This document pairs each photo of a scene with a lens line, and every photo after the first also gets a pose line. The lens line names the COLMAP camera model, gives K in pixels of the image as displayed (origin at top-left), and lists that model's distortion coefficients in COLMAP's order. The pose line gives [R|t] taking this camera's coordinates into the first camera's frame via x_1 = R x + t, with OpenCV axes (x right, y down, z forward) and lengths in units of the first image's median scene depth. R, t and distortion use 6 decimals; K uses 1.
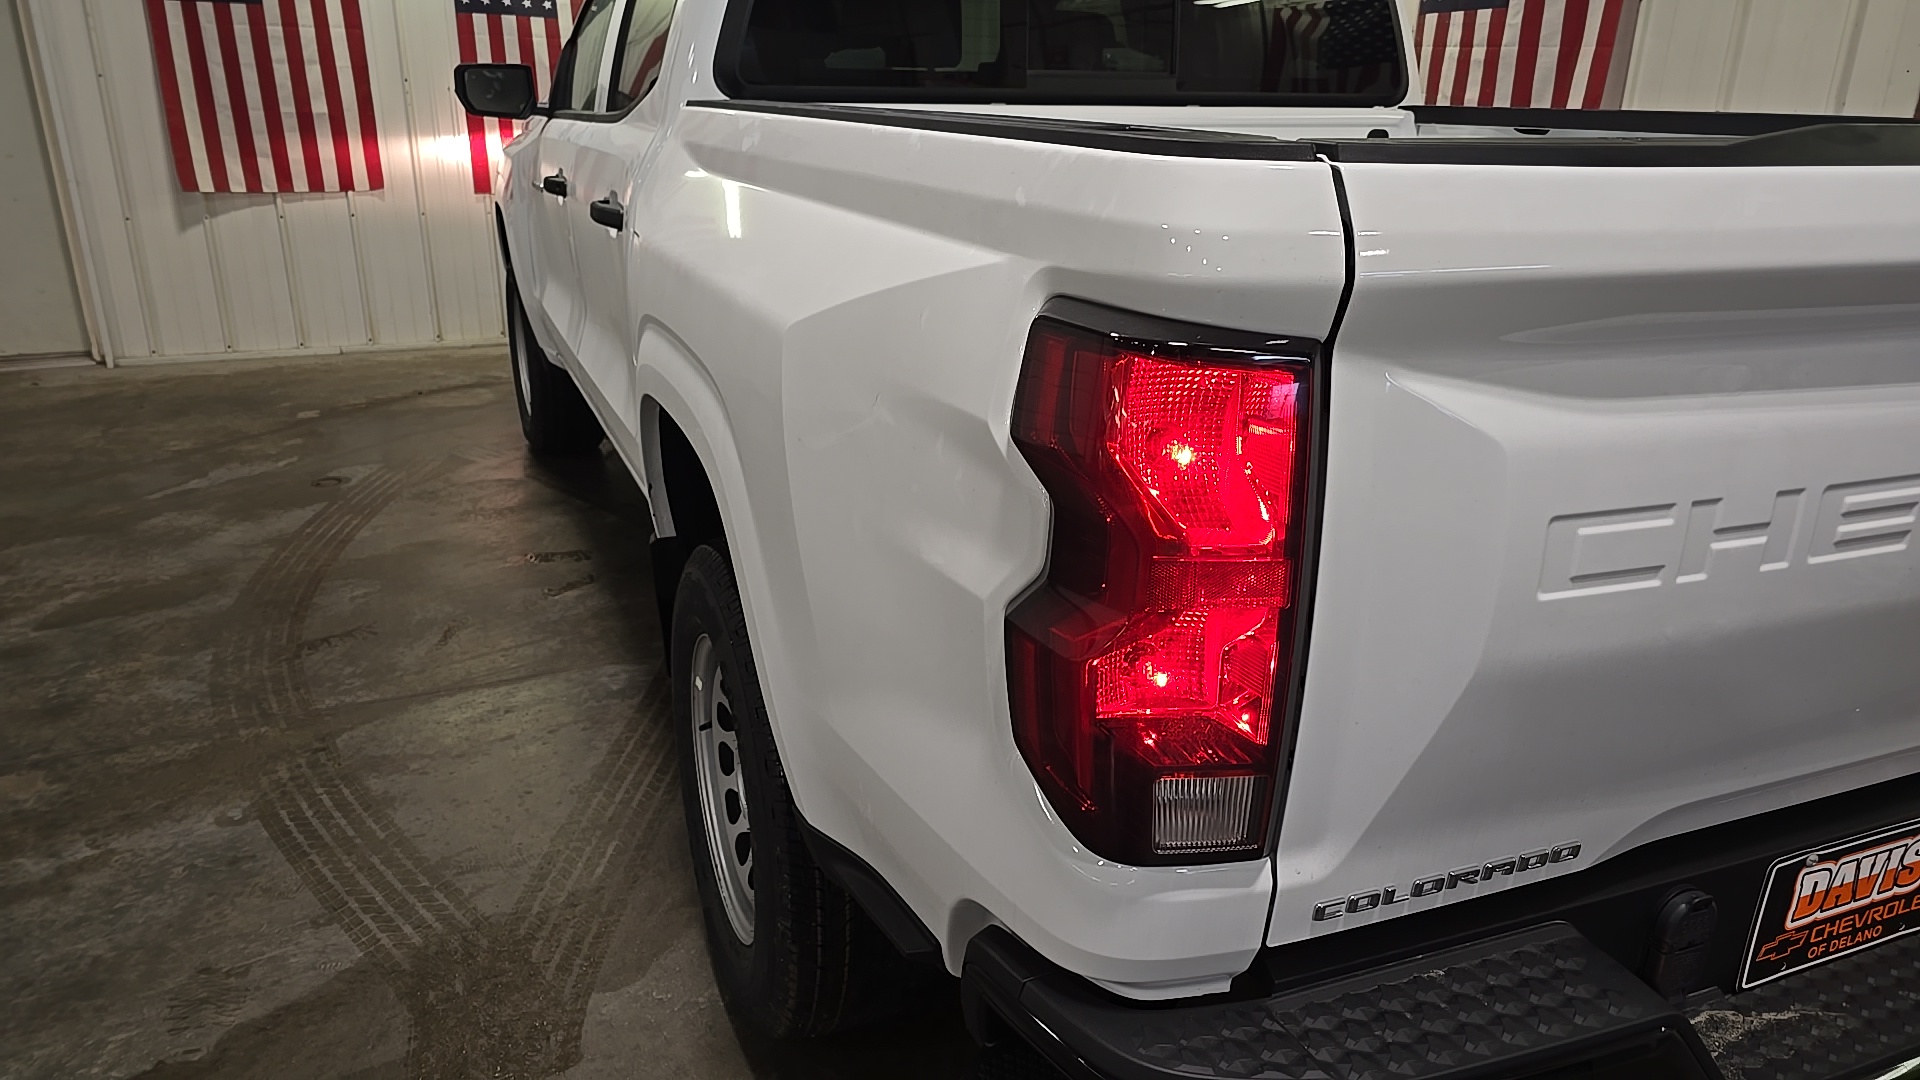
lens RADIAL K [[1299.5, 0, 958.5], [0, 1299.5, 524.4], [0, 0, 1]] dist [0.018973, -0.003431]
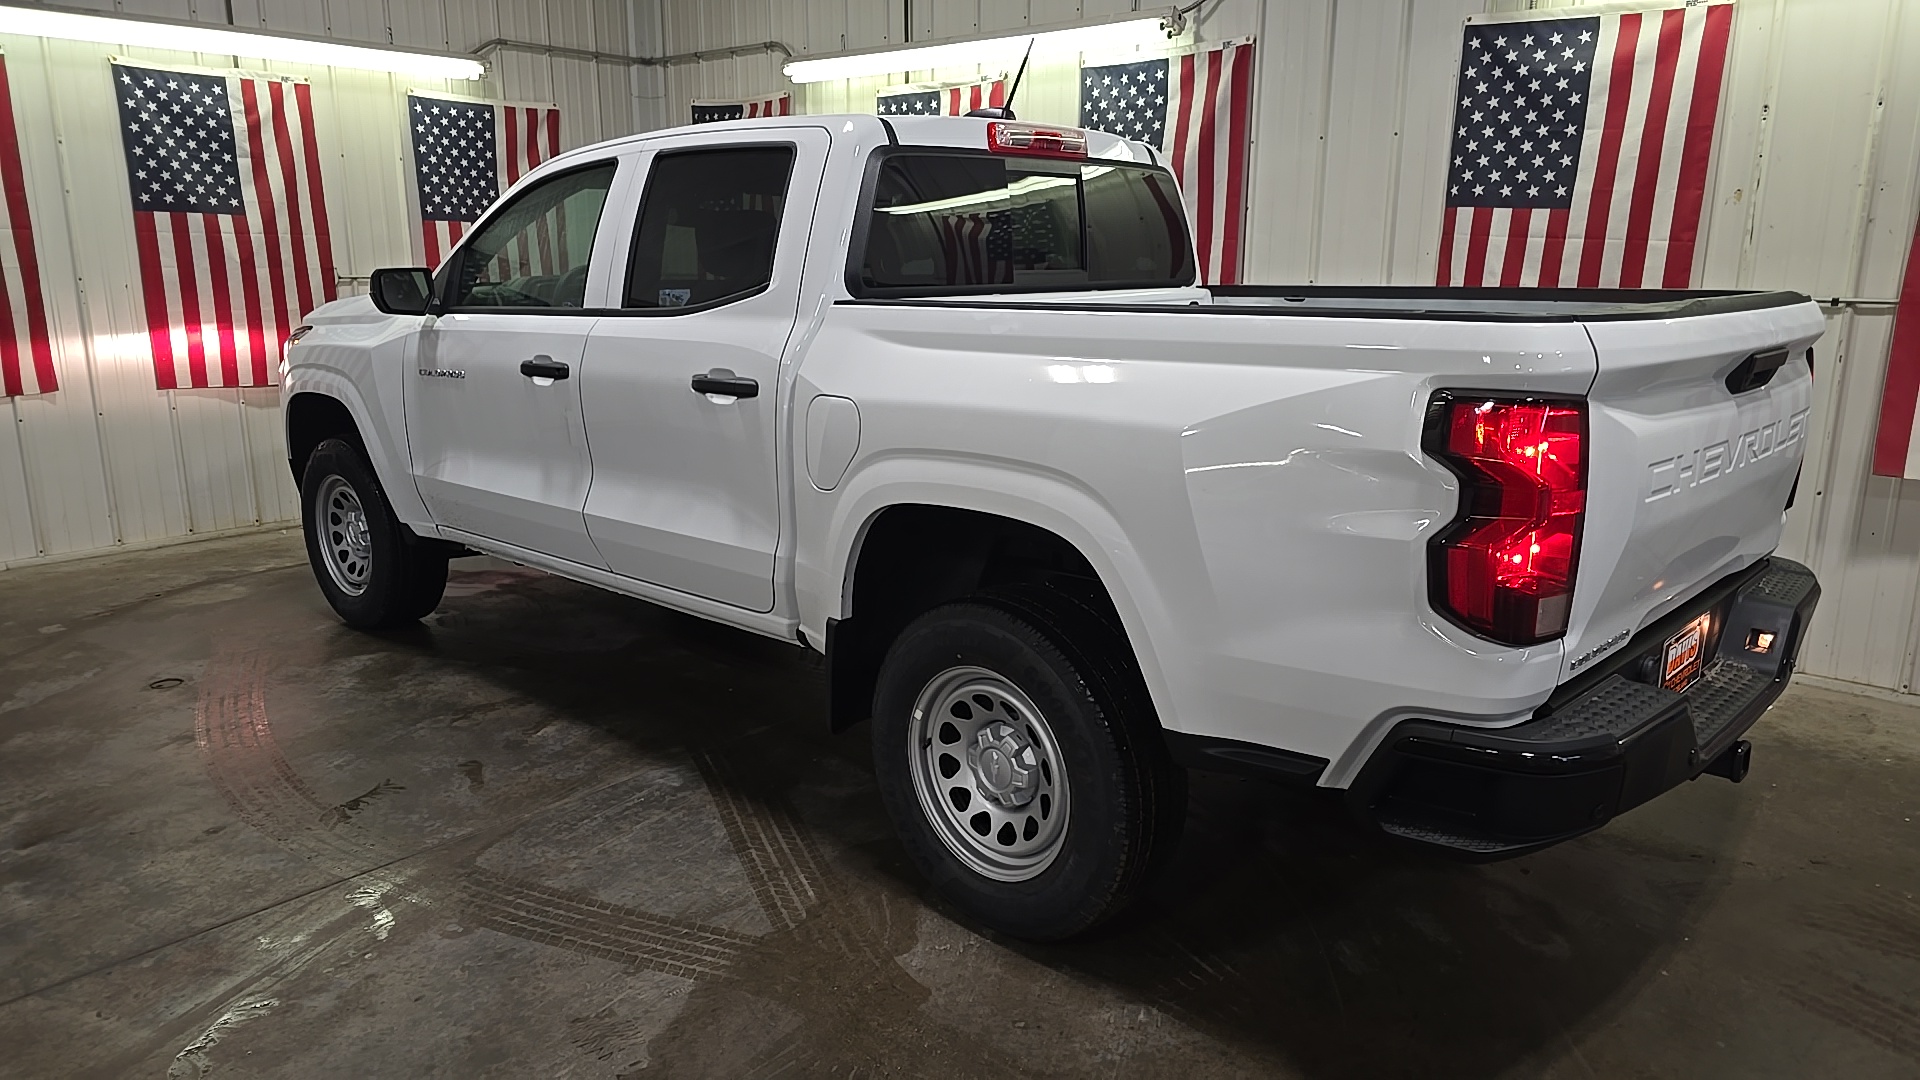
lens RADIAL K [[1275.6, 0, 960.0], [0, 1275.6, 540.0], [0, 0, 1]] dist [0.037879, -0.047215]
pose [[0.910674, -0.107802, 0.398812, -0.345149], [0.149325, 0.985981, -0.074460, 0.024303], [-0.385194, 0.127362, 0.914005, -0.133415]]
